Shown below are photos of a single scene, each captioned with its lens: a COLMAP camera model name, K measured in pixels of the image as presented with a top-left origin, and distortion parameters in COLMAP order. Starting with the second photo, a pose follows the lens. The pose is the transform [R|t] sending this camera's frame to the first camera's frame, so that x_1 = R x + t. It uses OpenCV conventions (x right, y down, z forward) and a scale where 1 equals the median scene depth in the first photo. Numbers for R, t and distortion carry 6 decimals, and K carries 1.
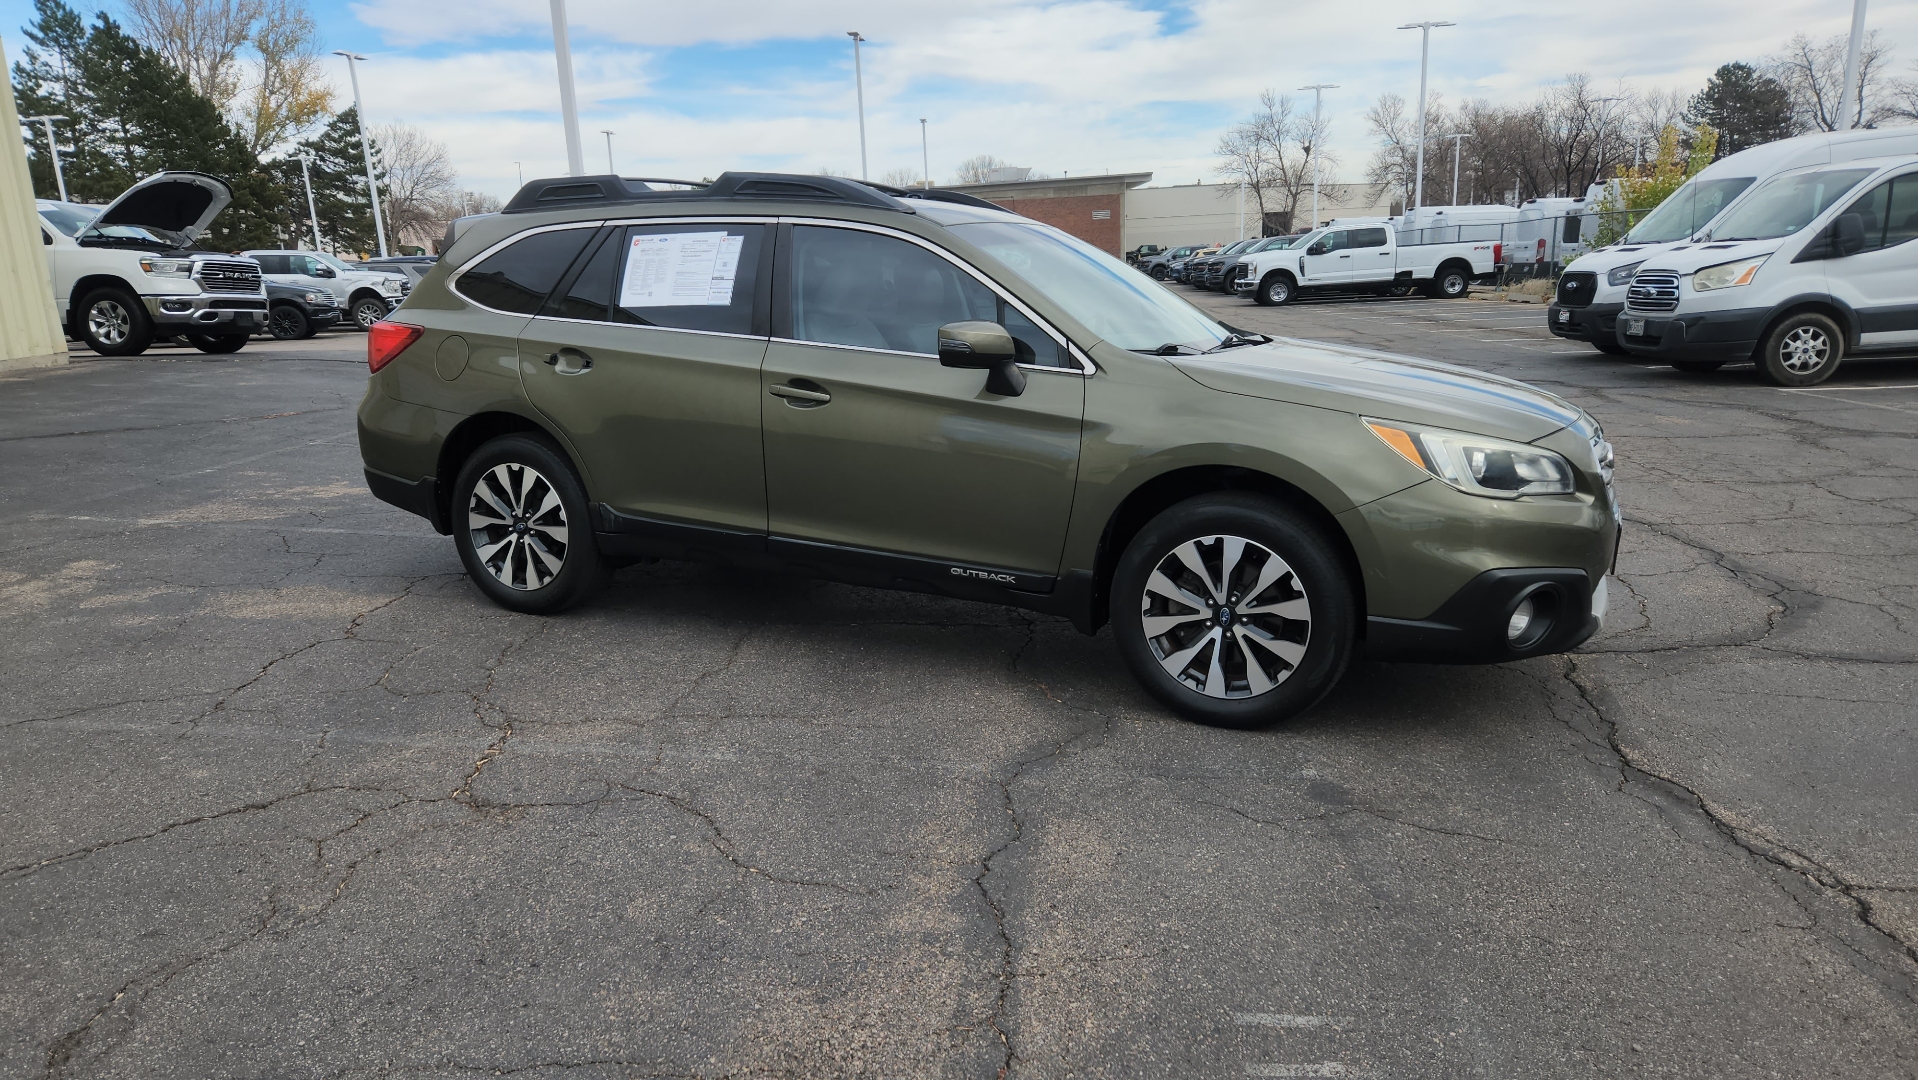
lens RADIAL K [[1281.2, 0, 929.5], [0, 1281.2, 564.5], [0, 0, 1]] dist [0.074280, -0.059823]
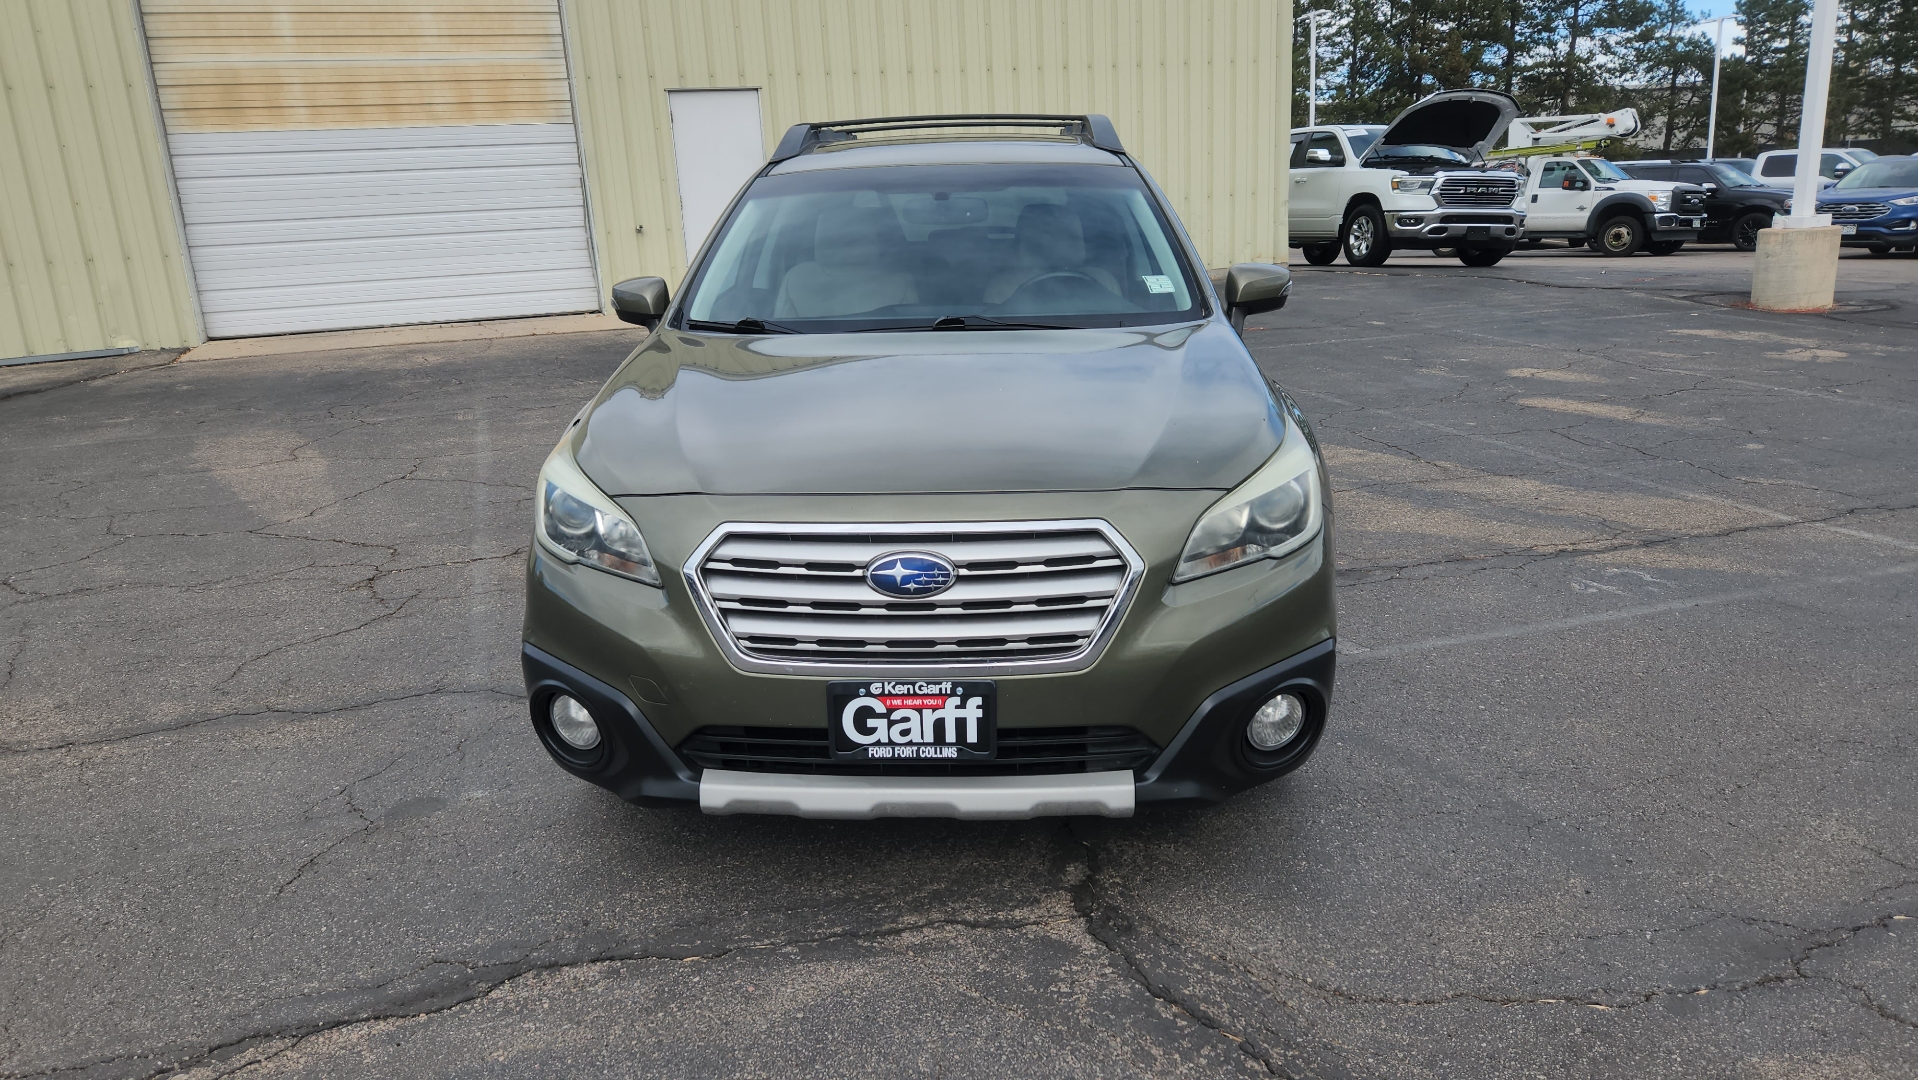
lens RADIAL K [[1294.3, 0, 923.1], [0, 1294.3, 544.1], [0, 0, 1]] dist [0.073545, -0.057801]
pose [[0.393546, 0.235281, -0.888687, 0.856957], [-0.184682, 0.967221, 0.174288, -0.164531], [0.900563, 0.095534, 0.424098, 0.622950]]
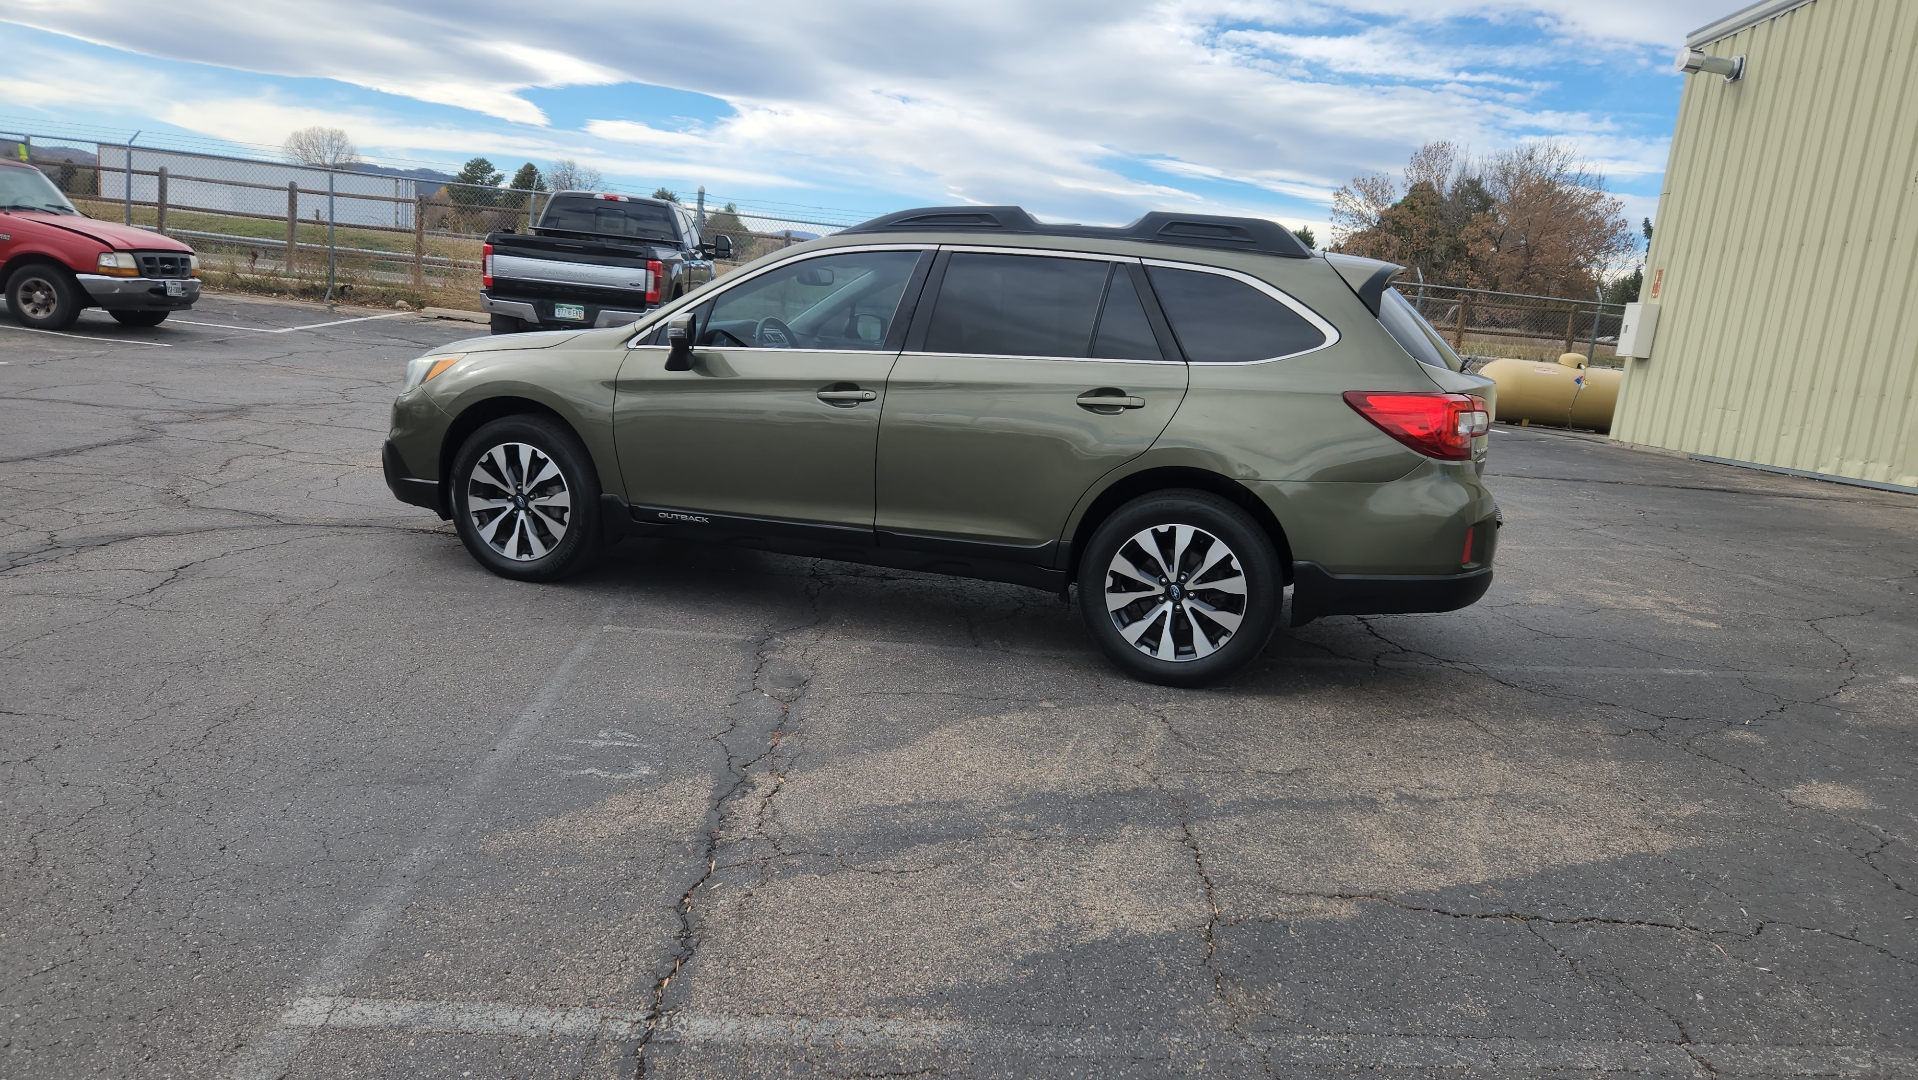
lens RADIAL K [[1287.8, 0, 933.5], [0, 1287.8, 544.4], [0, 0, 1]] dist [0.077342, -0.064535]
pose [[-0.990152, -0.042441, -0.133408, 0.132632], [-0.094689, 0.904928, 0.414897, -0.500657], [0.103116, 0.423443, -0.900035, 2.123074]]
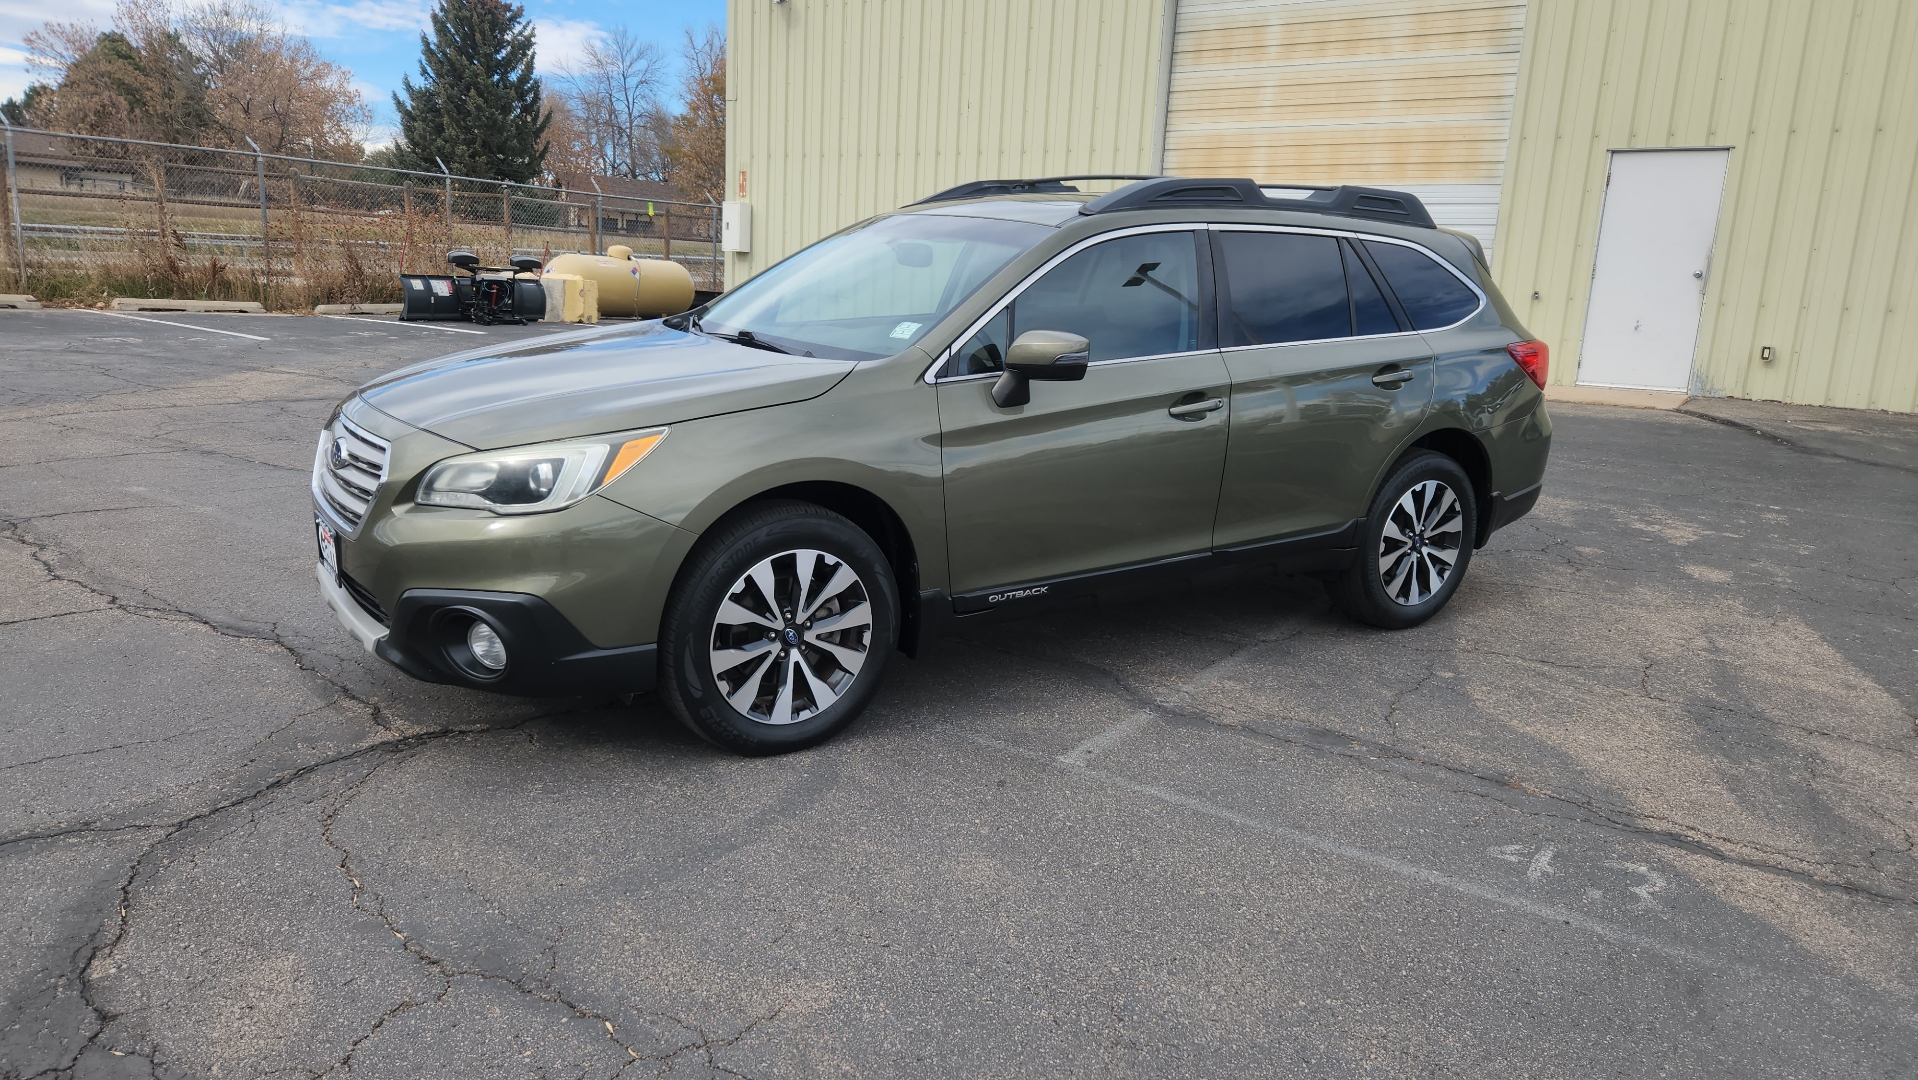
lens RADIAL K [[1283.9, 0, 934.2], [0, 1283.9, 547.3], [0, 0, 1]] dist [0.075639, -0.062976]
pose [[-0.501972, 0.184209, -0.845039, 0.891878], [-0.243459, 0.907451, 0.342434, -0.353879], [0.829911, 0.377624, -0.410668, 1.422753]]
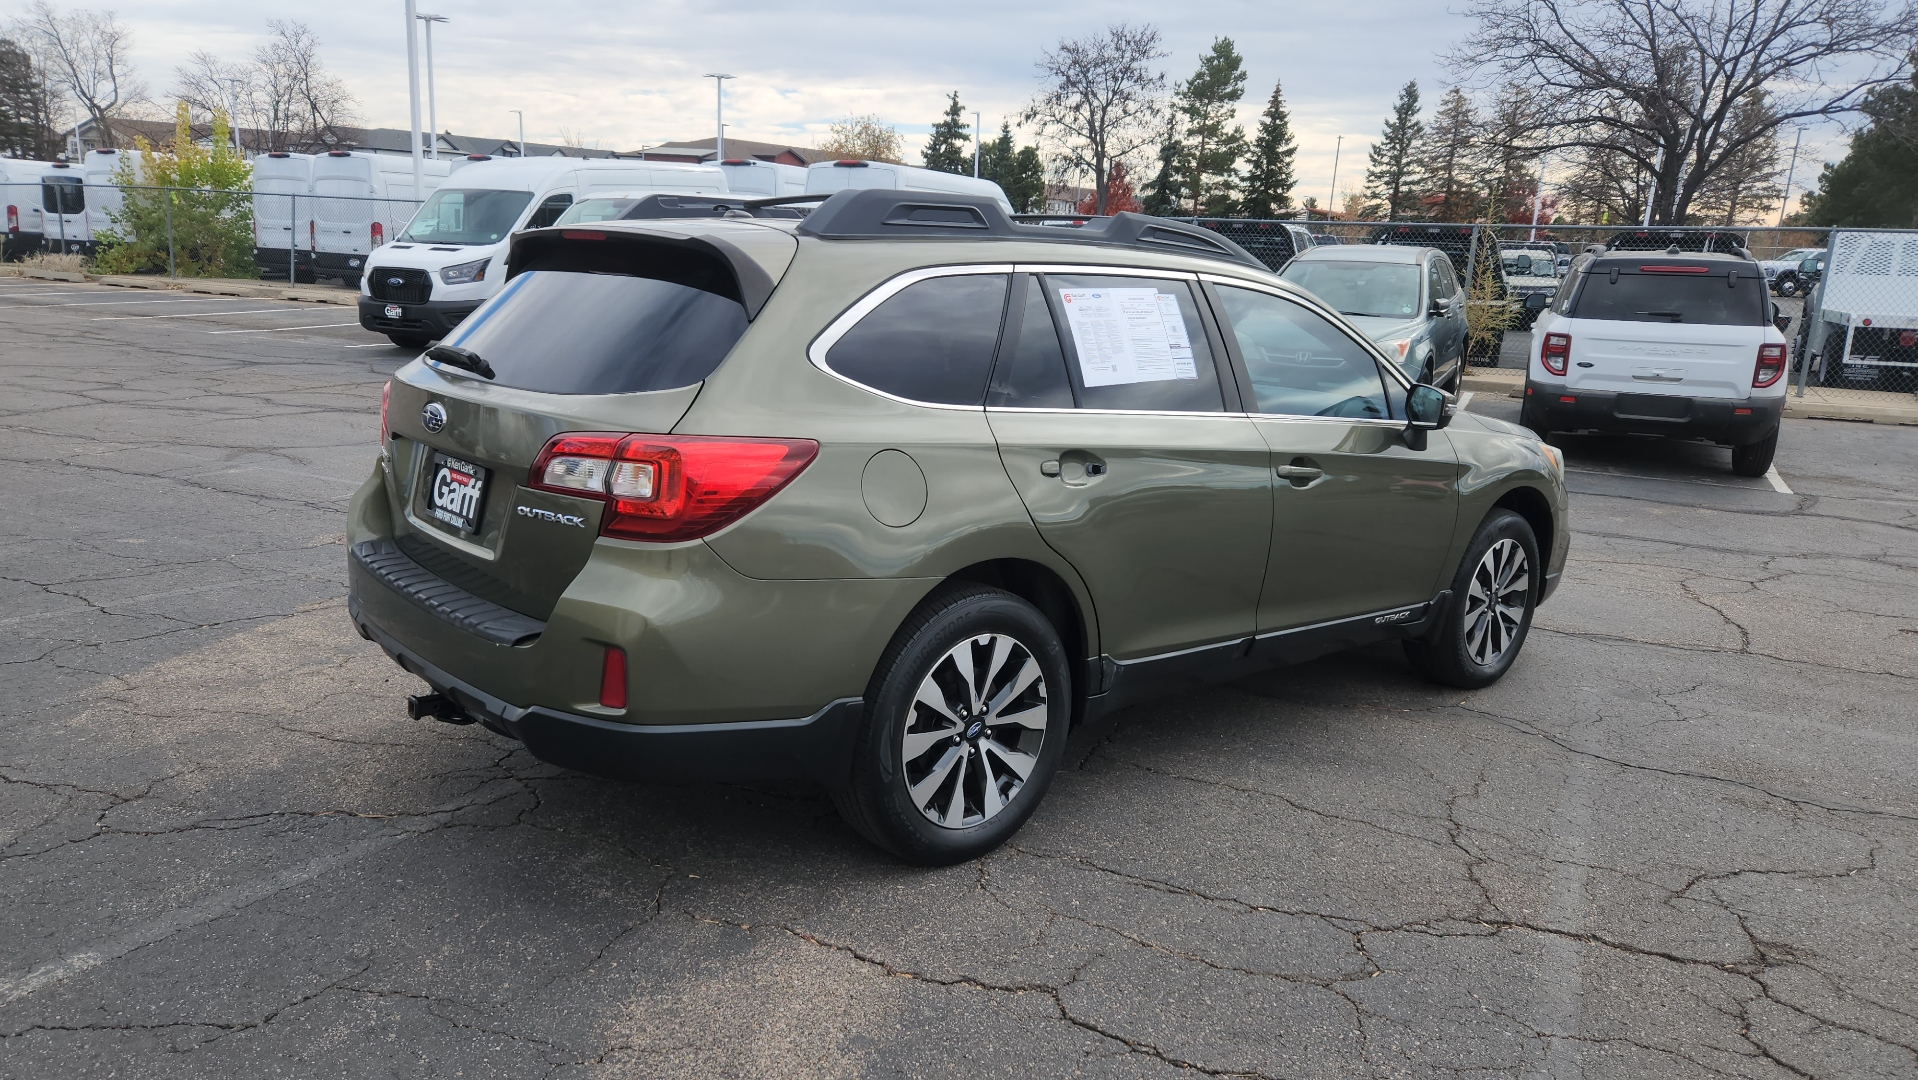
lens RADIAL K [[1283.9, 0, 934.2], [0, 1283.9, 547.3], [0, 0, 1]] dist [0.075639, -0.062976]
pose [[0.381795, -0.171813, 0.908137, -0.906052], [0.162166, 0.979780, 0.117190, -0.200345], [-0.909909, 0.102526, 0.401937, 0.757346]]
